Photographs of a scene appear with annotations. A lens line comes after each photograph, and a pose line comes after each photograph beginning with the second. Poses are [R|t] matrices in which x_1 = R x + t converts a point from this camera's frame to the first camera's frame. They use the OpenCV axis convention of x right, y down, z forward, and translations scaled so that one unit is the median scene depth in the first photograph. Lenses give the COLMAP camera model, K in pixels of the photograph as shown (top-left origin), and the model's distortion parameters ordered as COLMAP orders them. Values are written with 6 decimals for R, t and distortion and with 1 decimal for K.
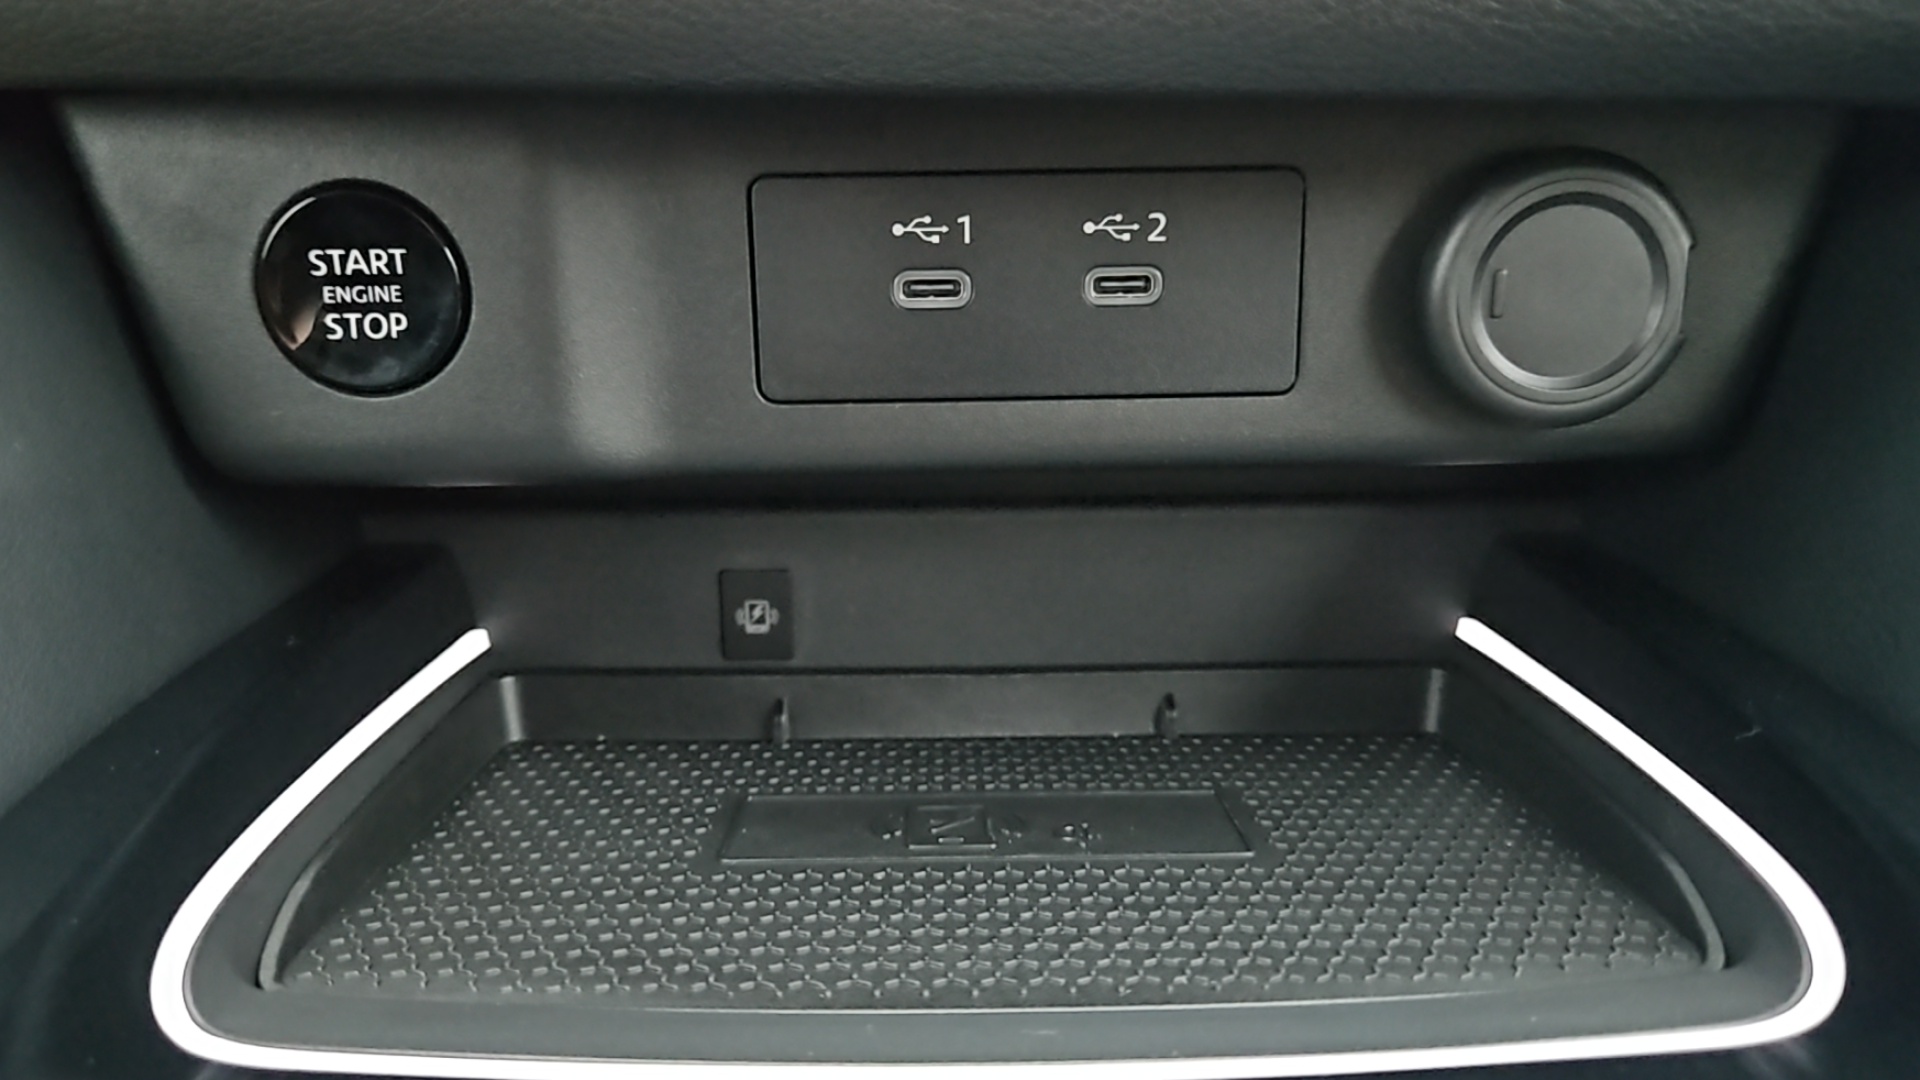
lens RADIAL K [[1443.4, 0, 956.9], [0, 1443.4, 545.9], [0, 0, 1]] dist [0.034068, -0.029596]
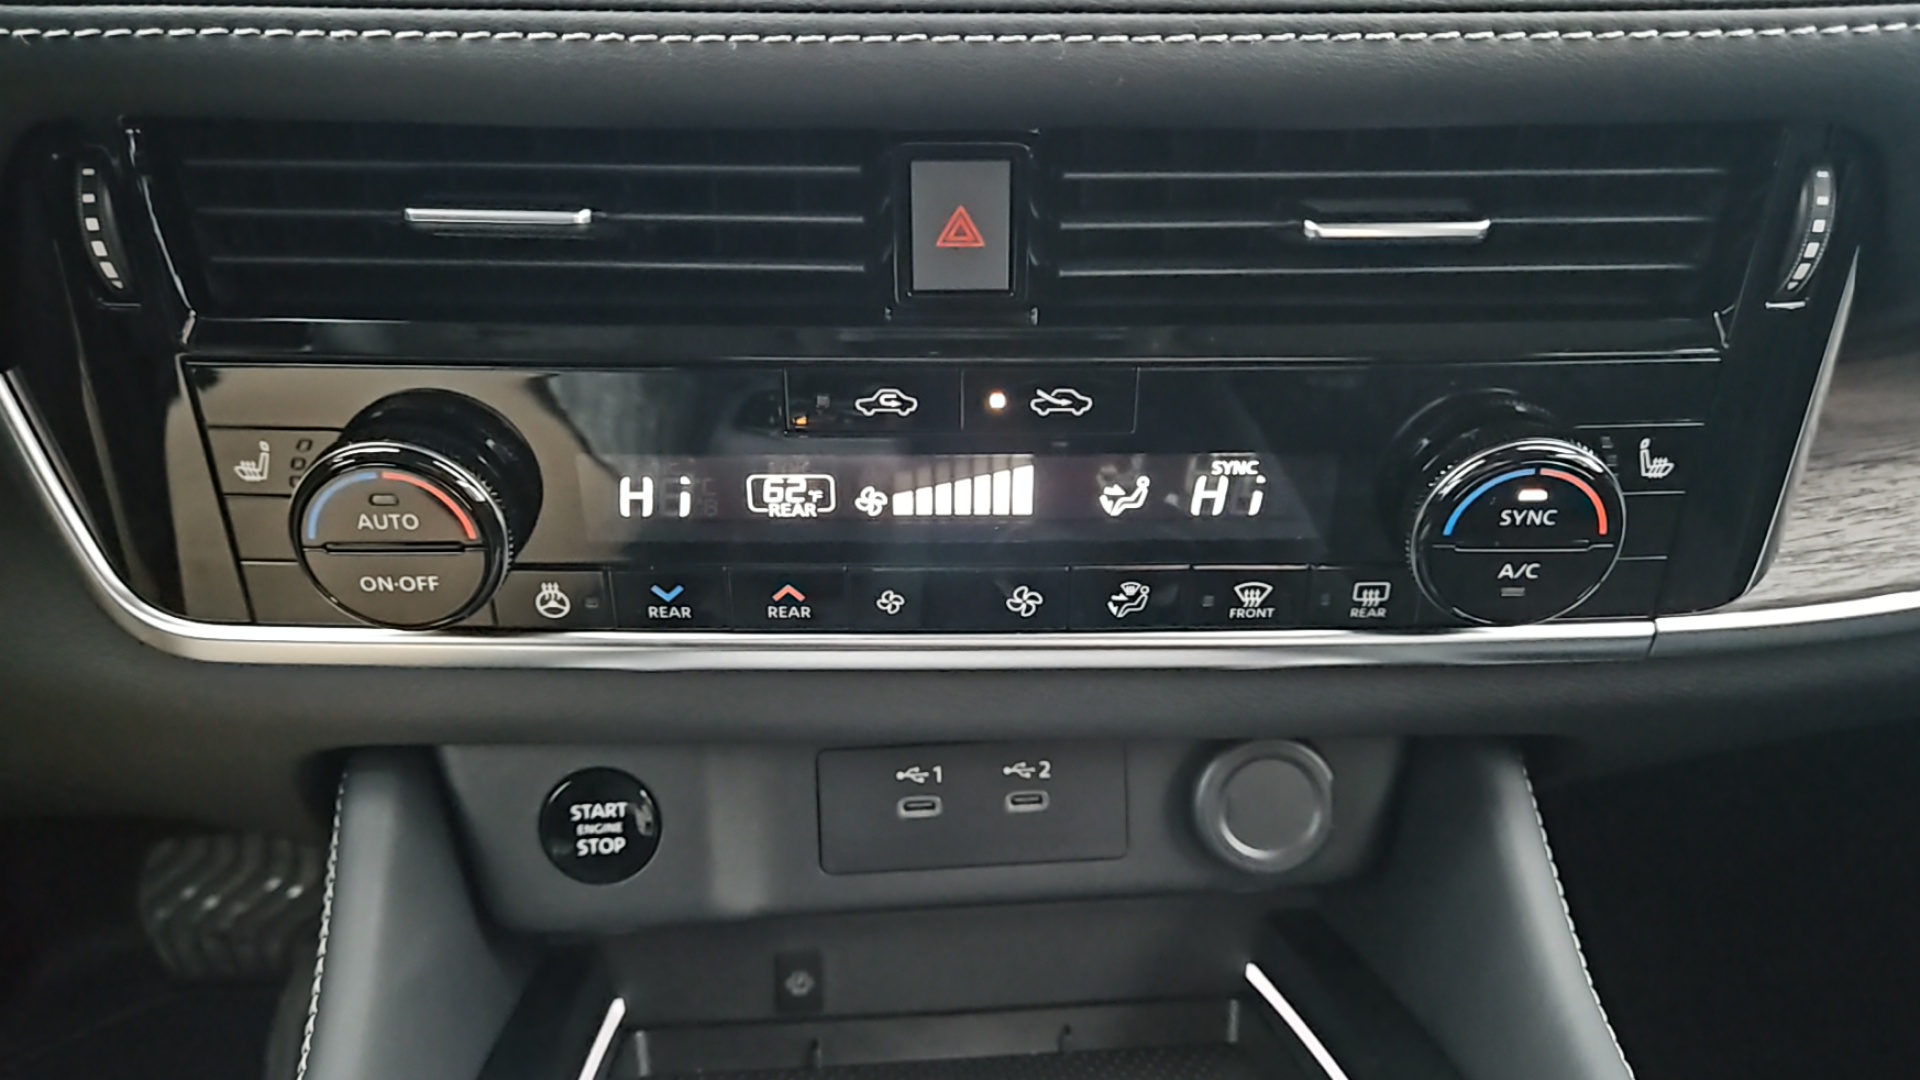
lens RADIAL K [[1443.4, 0, 954.3], [0, 1443.4, 524.6], [0, 0, 1]] dist [0.034068, -0.029596]
pose [[0.997683, -0.021034, 0.064703, -0.084567], [0.031346, 0.986171, -0.162739, -0.236961], [-0.060385, 0.164390, 0.984545, -0.822460]]
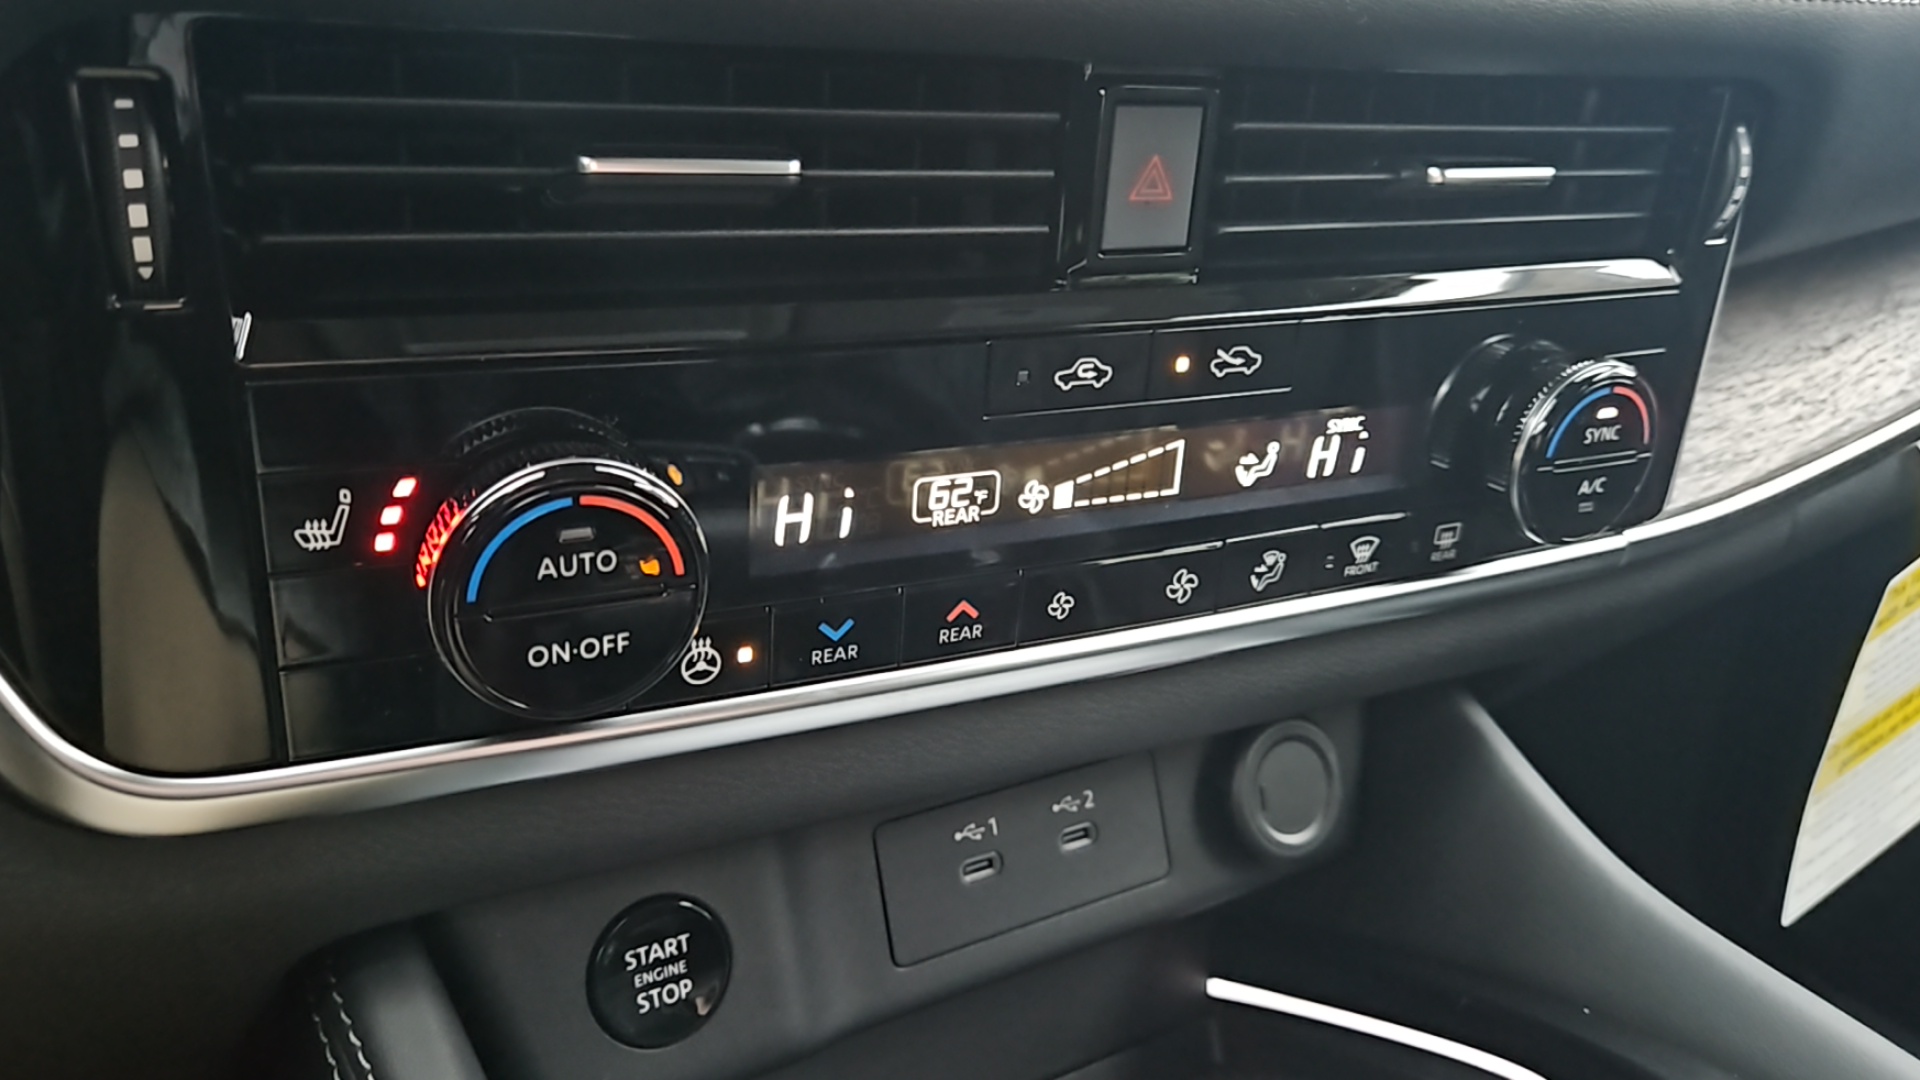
lens RADIAL K [[1443.4, 0, 963.3], [0, 1443.4, 528.9], [0, 0, 1]] dist [0.034068, -0.029596]
pose [[0.855431, -0.126875, 0.502136, -0.809058], [0.257708, 0.945257, -0.200187, -0.223422], [-0.449249, 0.300651, 0.841299, -0.453074]]
